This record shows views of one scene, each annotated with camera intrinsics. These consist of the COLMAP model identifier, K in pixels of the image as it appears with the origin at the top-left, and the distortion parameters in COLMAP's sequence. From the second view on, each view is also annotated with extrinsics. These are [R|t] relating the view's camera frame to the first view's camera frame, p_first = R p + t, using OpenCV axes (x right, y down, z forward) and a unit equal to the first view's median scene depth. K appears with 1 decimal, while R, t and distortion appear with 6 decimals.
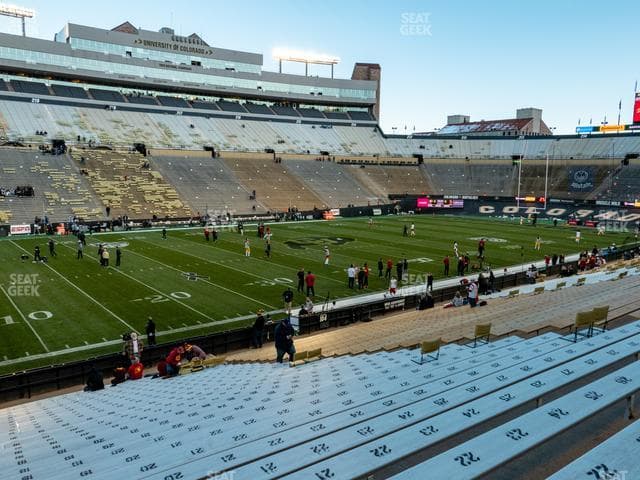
lens RADIAL K [[513.7, 0, 320.5], [0, 513.7, 240.0], [0, 0, 1]] dist [-0.024947, 0.068256]
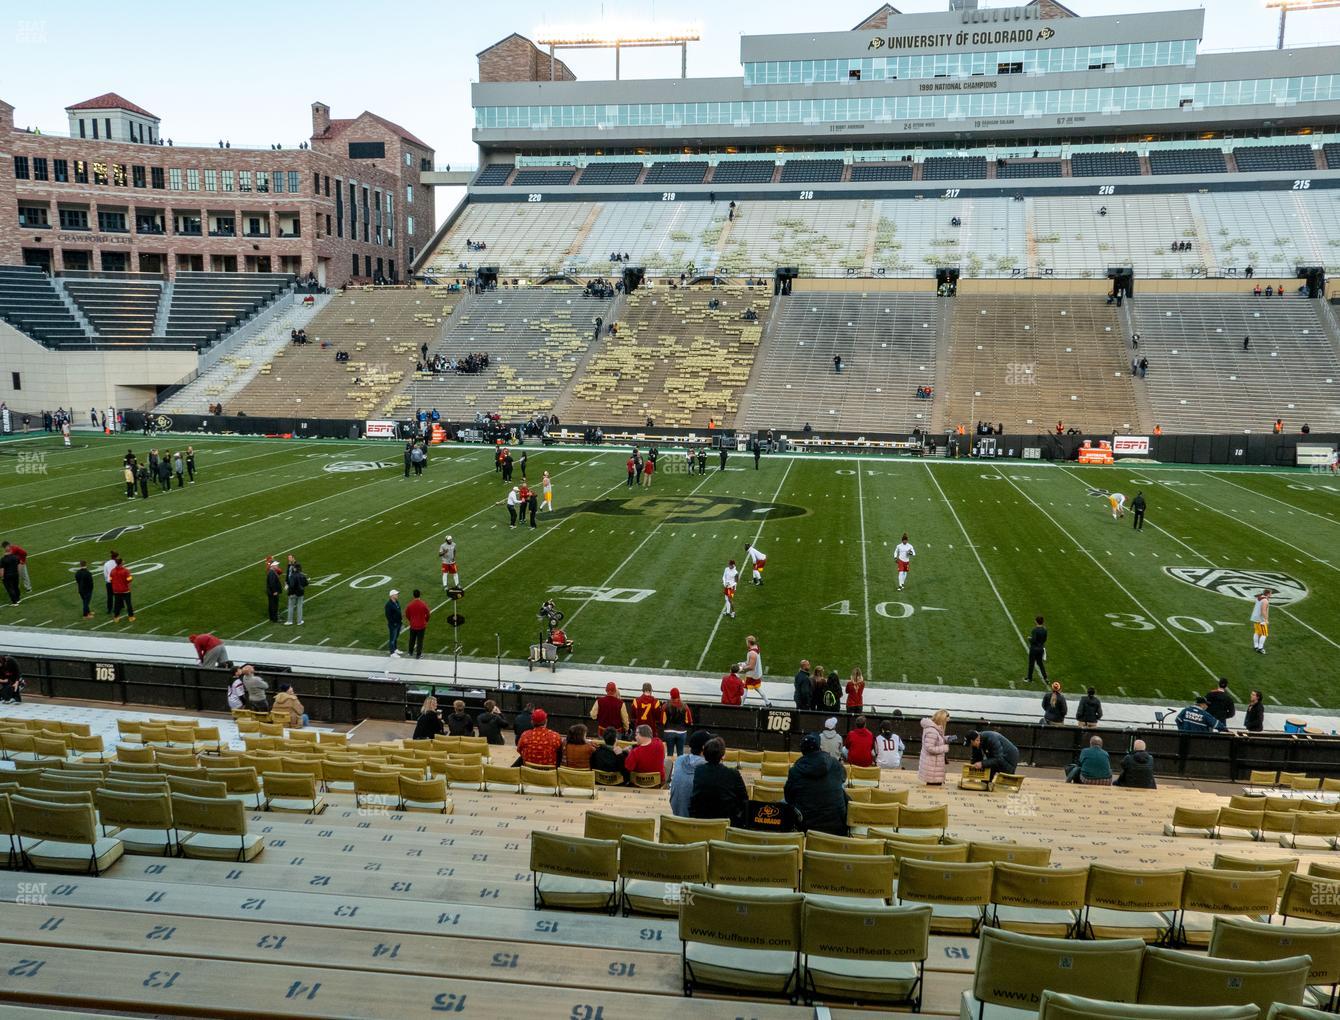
lens RADIAL K [[1098.8, 0, 658.1], [0, 1098.8, 508.2], [0, 0, 1]] dist [-0.022864, 0.033871]
pose [[0.664417, 0.119526, -0.737742, 0.314461], [-0.097570, 0.992552, 0.072937, -0.029669], [0.740965, 0.023521, 0.671131, 0.223312]]
